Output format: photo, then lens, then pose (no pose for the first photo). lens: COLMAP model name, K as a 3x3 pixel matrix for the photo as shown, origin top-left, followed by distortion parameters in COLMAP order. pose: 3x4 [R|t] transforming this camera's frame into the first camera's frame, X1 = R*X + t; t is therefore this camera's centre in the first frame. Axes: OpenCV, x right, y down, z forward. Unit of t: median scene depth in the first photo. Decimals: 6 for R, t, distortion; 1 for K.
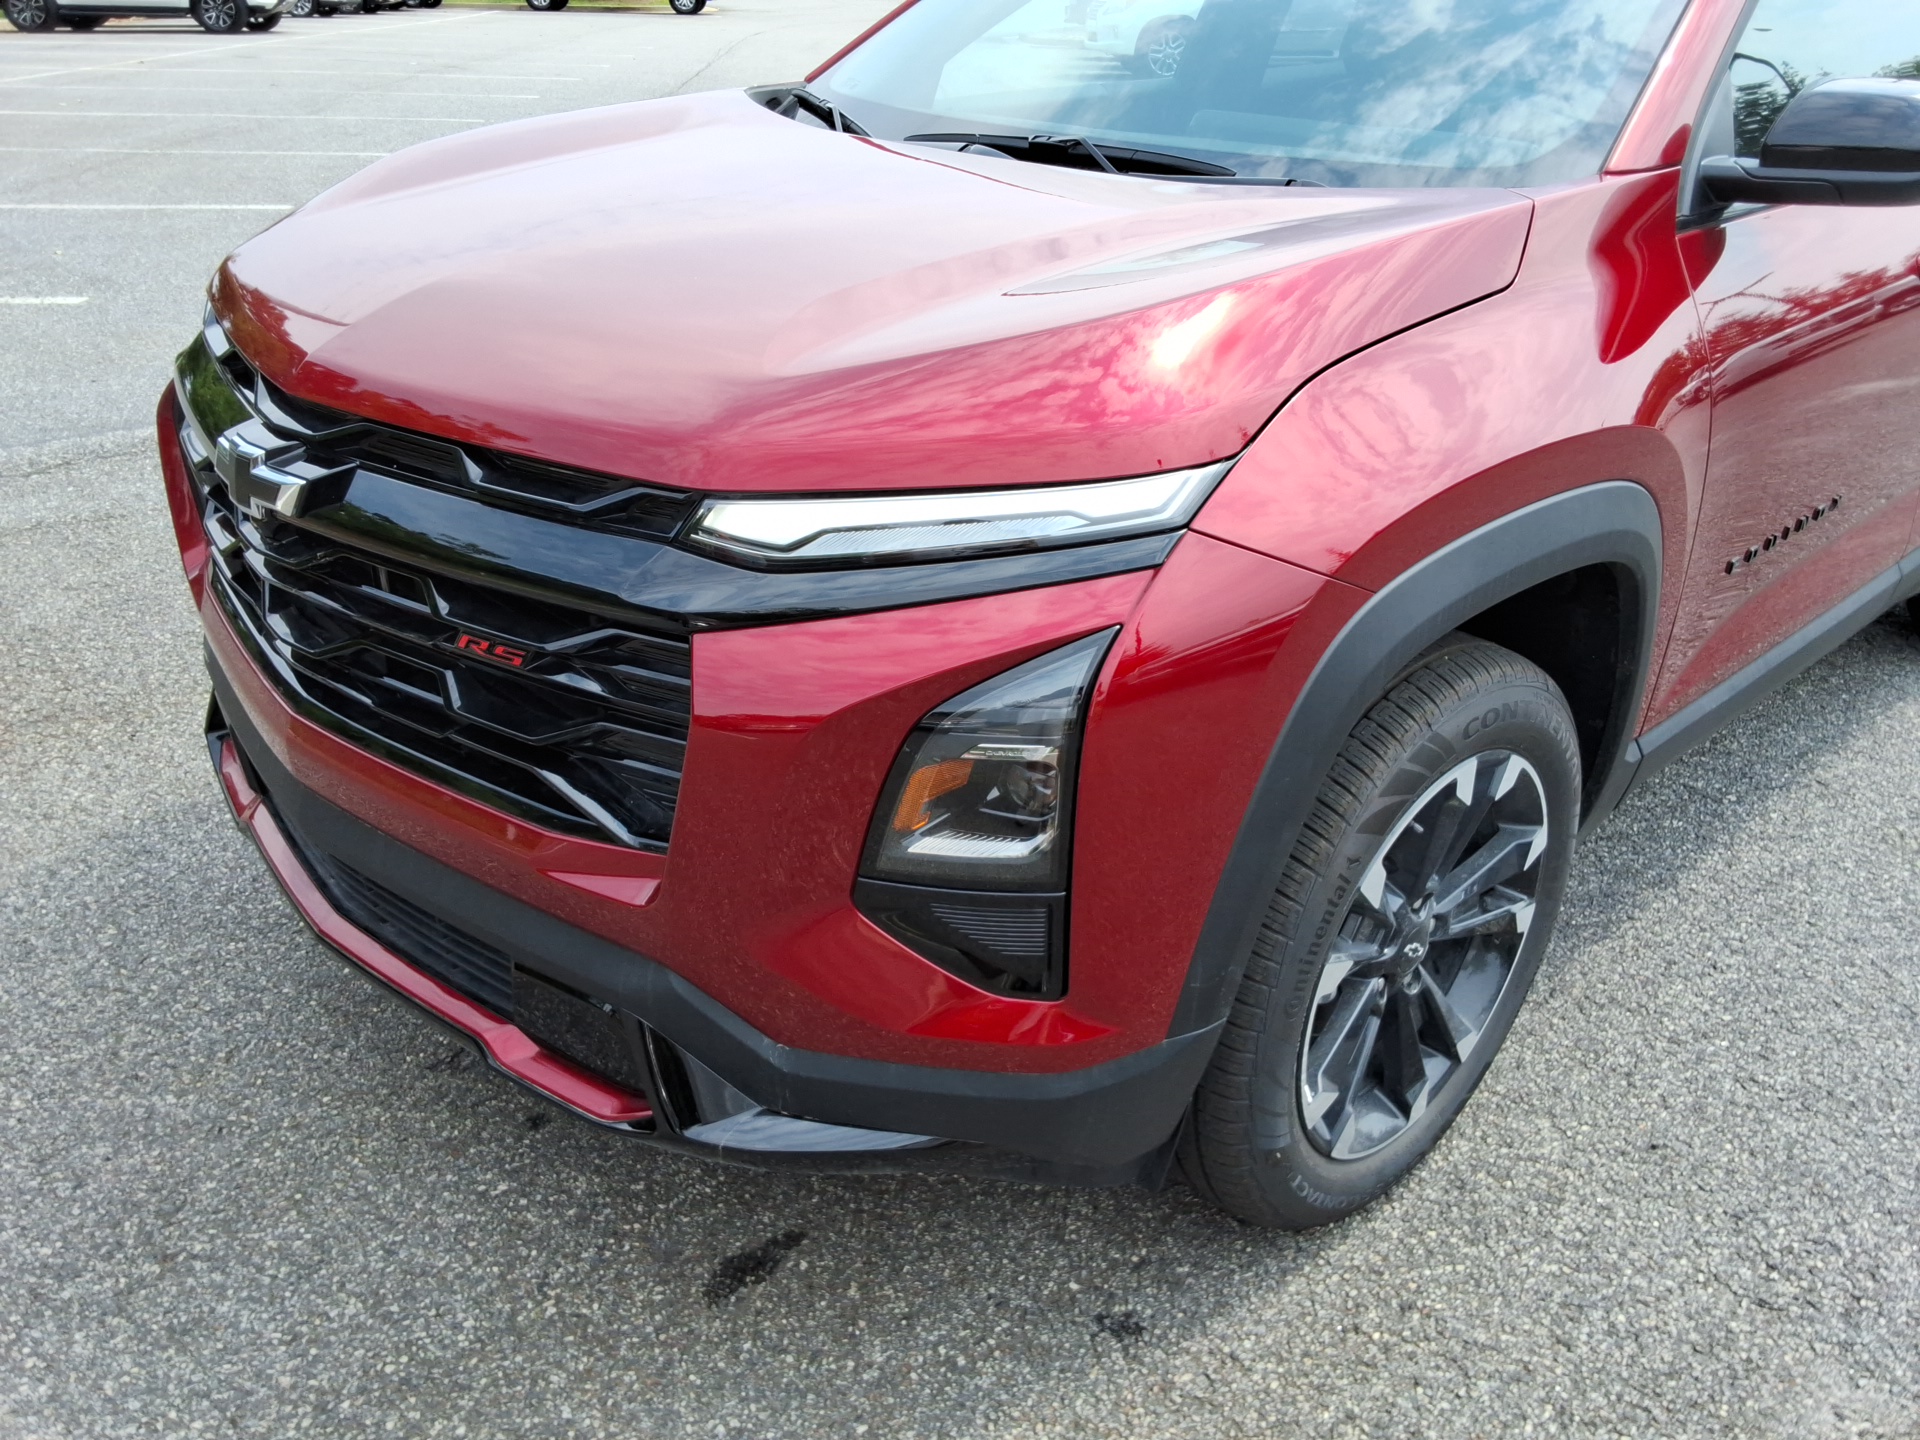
lens RADIAL K [[1555.4, 0, 972.6], [0, 1555.4, 694.5], [0, 0, 1]] dist [0.083709, -0.135986]
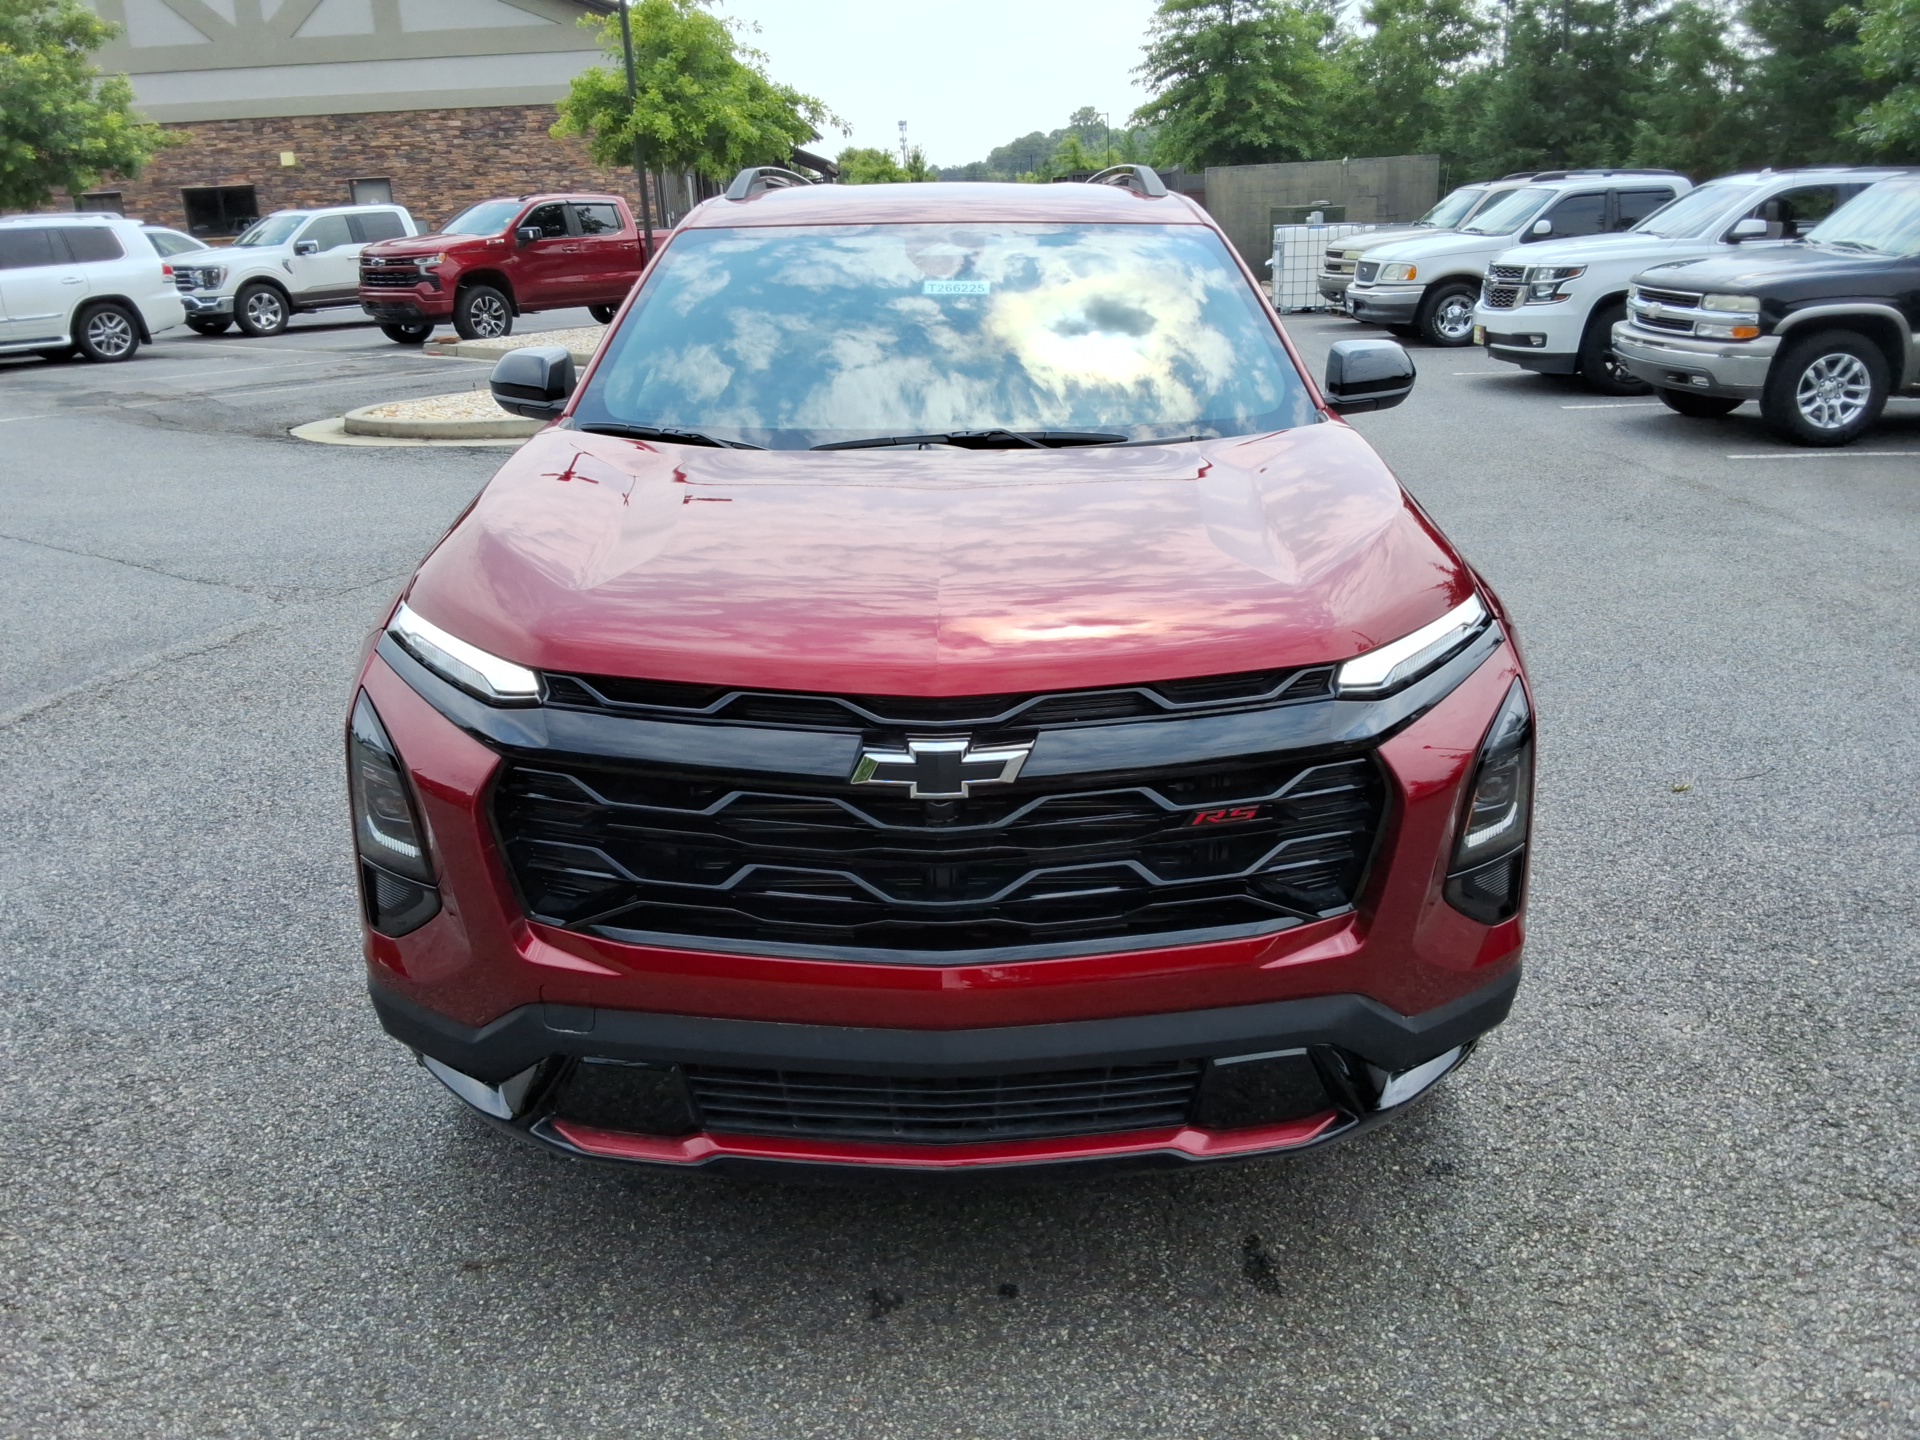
lens RADIAL K [[1555.4, 0, 972.6], [0, 1555.4, 694.5], [0, 0, 1]] dist [0.083709, -0.135986]
pose [[0.693939, -0.244081, 0.677401, -1.261180], [0.336870, 0.941533, -0.005841, -0.181333], [-0.636370, 0.232249, 0.735590, 0.098834]]
